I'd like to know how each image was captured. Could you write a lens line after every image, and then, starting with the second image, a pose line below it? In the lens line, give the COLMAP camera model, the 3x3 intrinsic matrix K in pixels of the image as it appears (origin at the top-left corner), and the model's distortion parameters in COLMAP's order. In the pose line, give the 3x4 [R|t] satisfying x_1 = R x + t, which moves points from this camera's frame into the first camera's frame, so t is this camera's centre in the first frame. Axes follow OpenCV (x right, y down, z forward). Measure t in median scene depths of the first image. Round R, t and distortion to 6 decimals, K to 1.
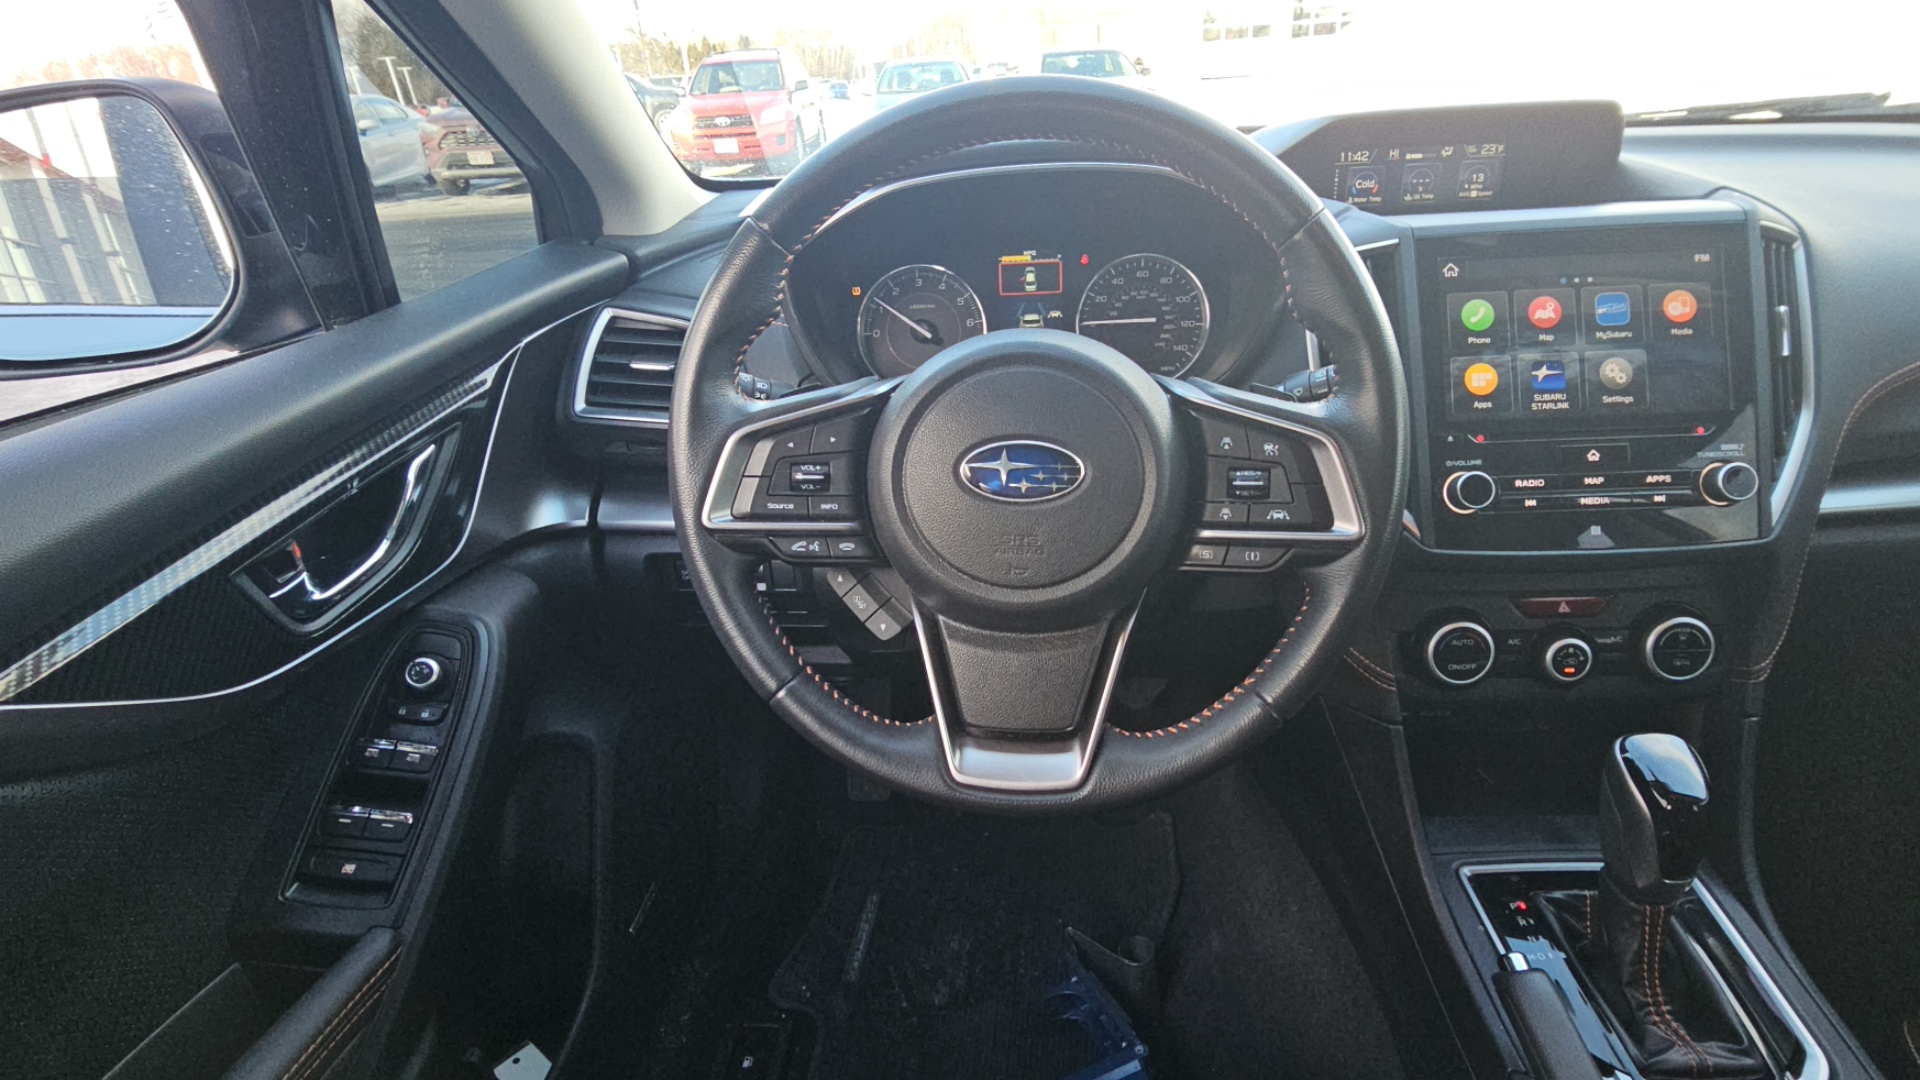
lens RADIAL K [[916.1, 0, 963.1], [0, 916.1, 565.1], [0, 0, 1]] dist [0.000962, -0.003576]
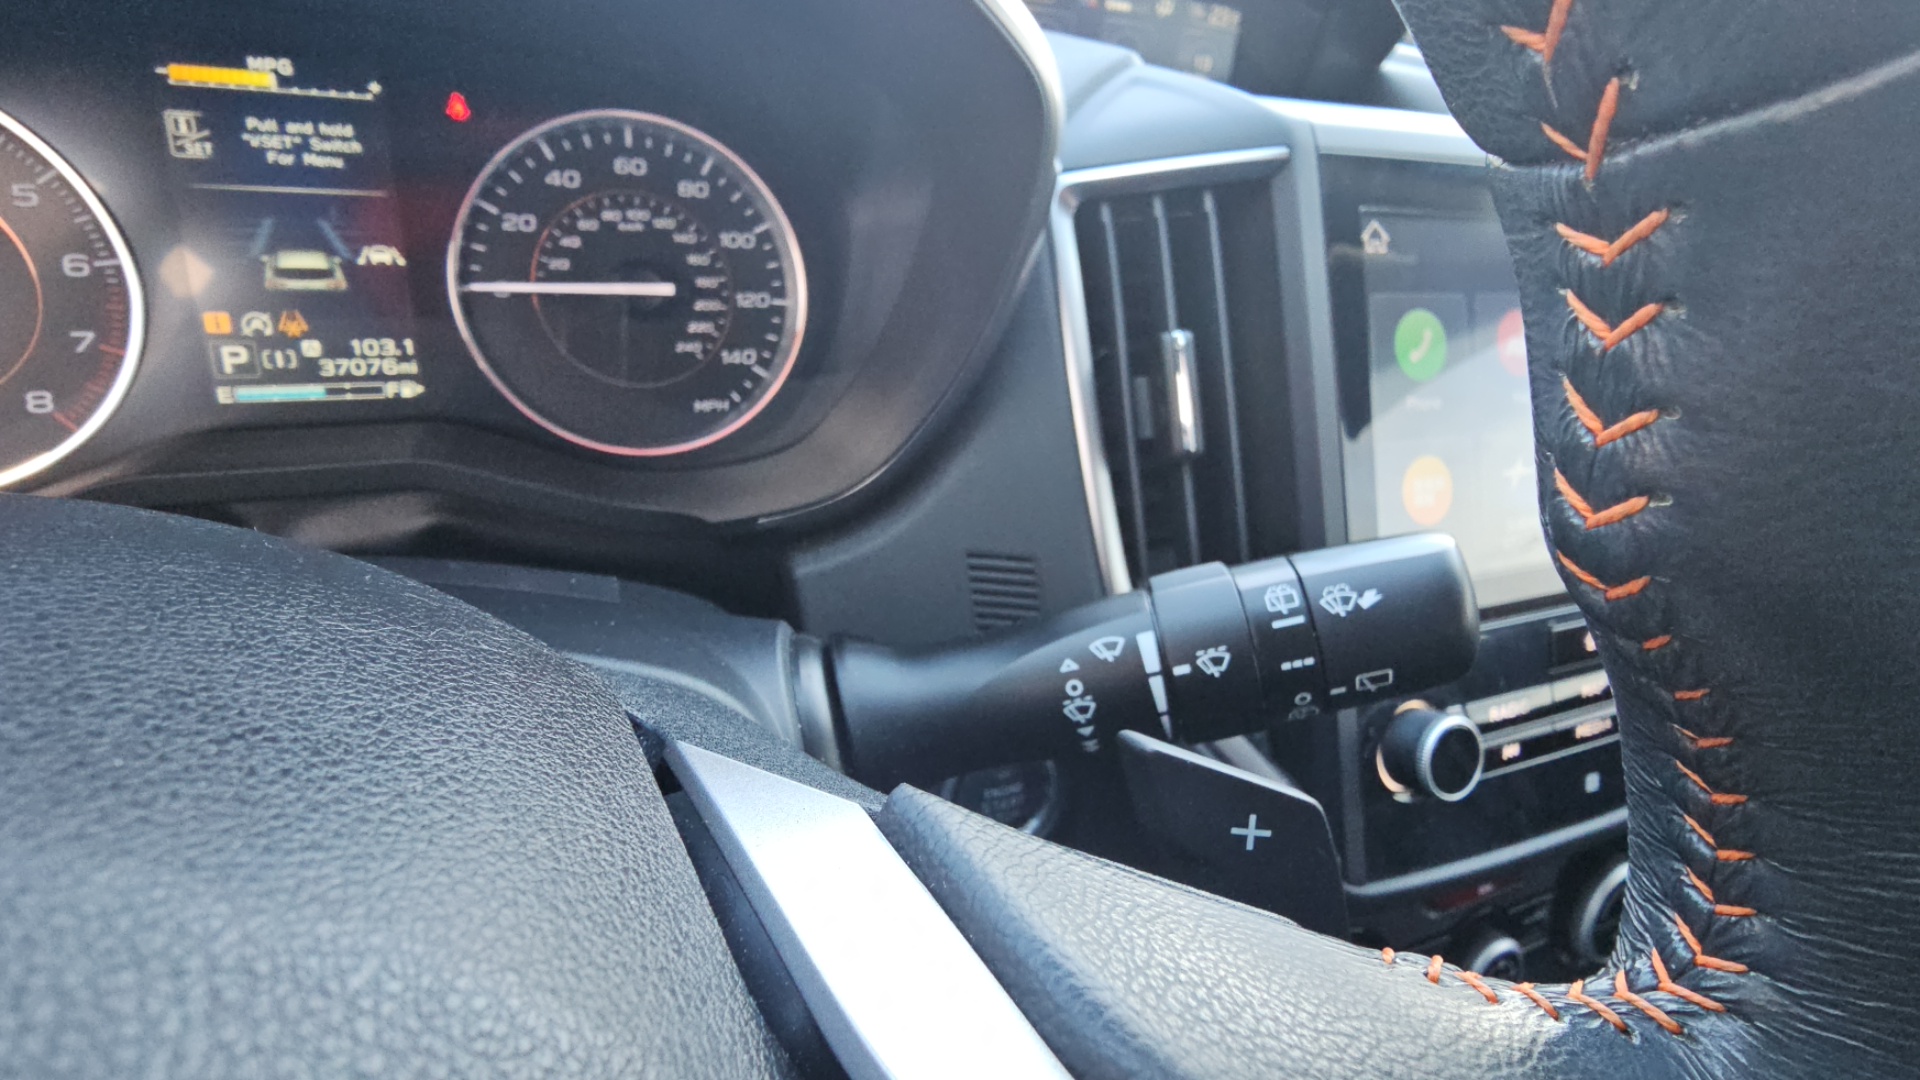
lens RADIAL K [[916.1, 0, 975.7], [0, 916.1, 538.3], [0, 0, 1]] dist [0.000962, -0.003576]
pose [[0.876960, -0.083924, 0.473178, 0.157478], [0.046696, 0.994855, 0.089906, -0.233302], [-0.478289, -0.056749, 0.876367, 0.716747]]
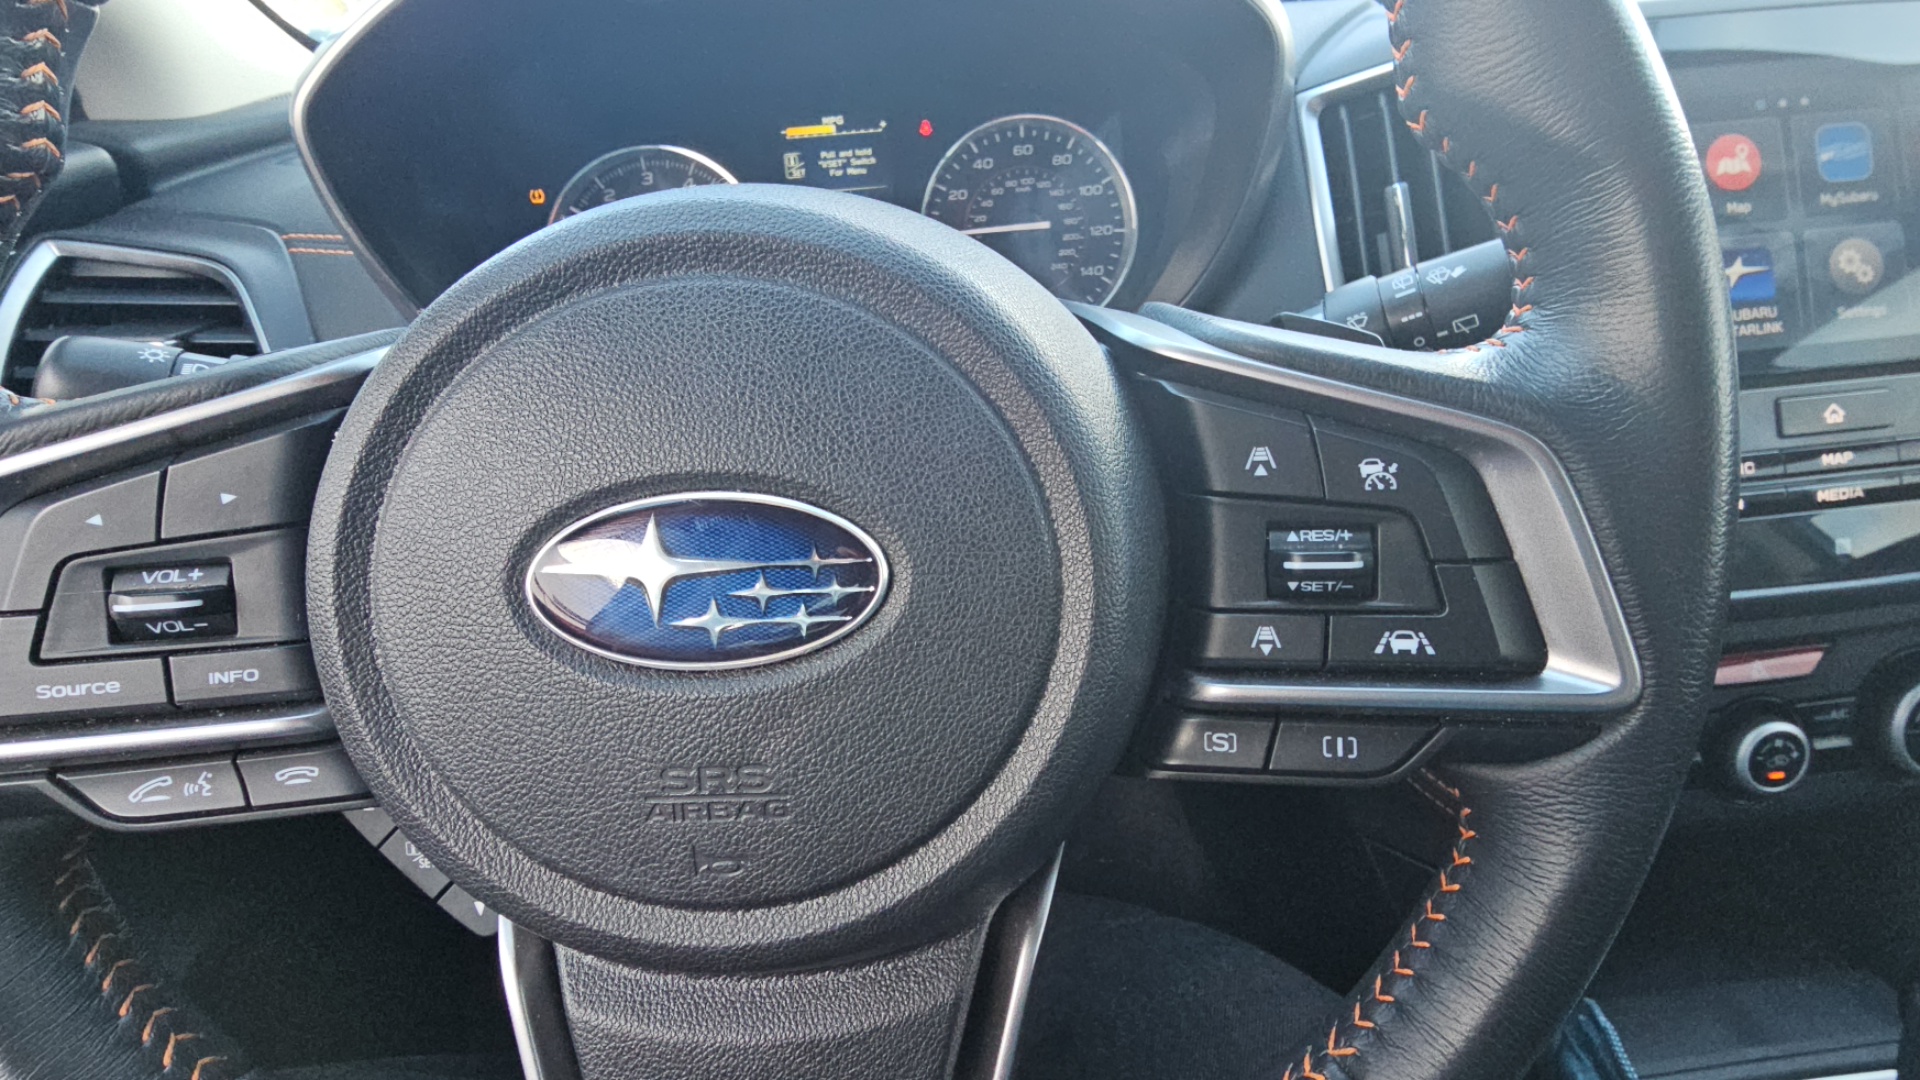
lens RADIAL K [[916.1, 0, 976.5], [0, 916.1, 554.2], [0, 0, 1]] dist [0.000962, -0.003576]
pose [[0.991199, -0.077770, 0.107131, 0.099236], [0.074996, 0.996742, 0.029690, -0.089133], [-0.109091, -0.021394, 0.993802, 0.492012]]
